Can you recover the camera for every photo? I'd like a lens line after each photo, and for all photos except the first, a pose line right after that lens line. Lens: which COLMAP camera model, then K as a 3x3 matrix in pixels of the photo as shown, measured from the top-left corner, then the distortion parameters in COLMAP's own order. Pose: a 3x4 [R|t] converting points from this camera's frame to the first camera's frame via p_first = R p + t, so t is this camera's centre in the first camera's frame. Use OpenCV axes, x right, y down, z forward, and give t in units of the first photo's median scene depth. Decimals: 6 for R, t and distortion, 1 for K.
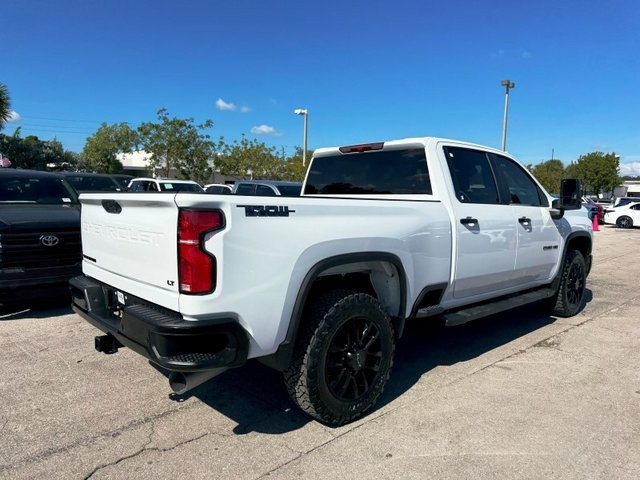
lens RADIAL K [[459.2, 0, 321.8], [0, 459.2, 239.4], [0, 0, 1]] dist [0.016194, -0.031341]
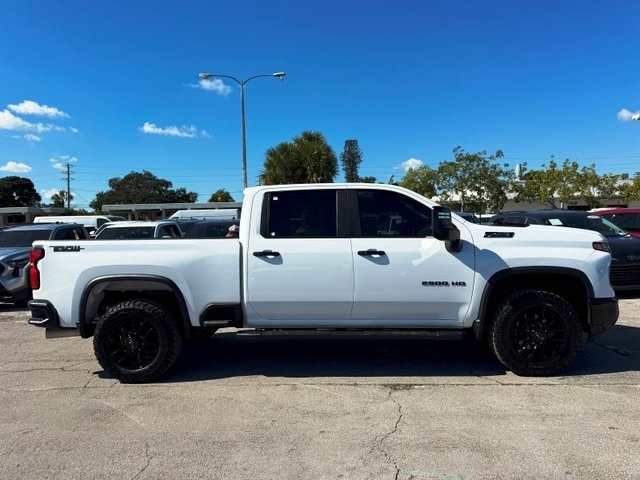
lens RADIAL K [[459.2, 0, 324.9], [0, 459.2, 241.0], [0, 0, 1]] dist [0.016194, -0.031341]
pose [[0.692493, -0.017470, -0.721213, 1.920639], [-0.026313, 0.998430, -0.049450, -0.027048], [0.720944, 0.053221, 0.690946, 0.433790]]
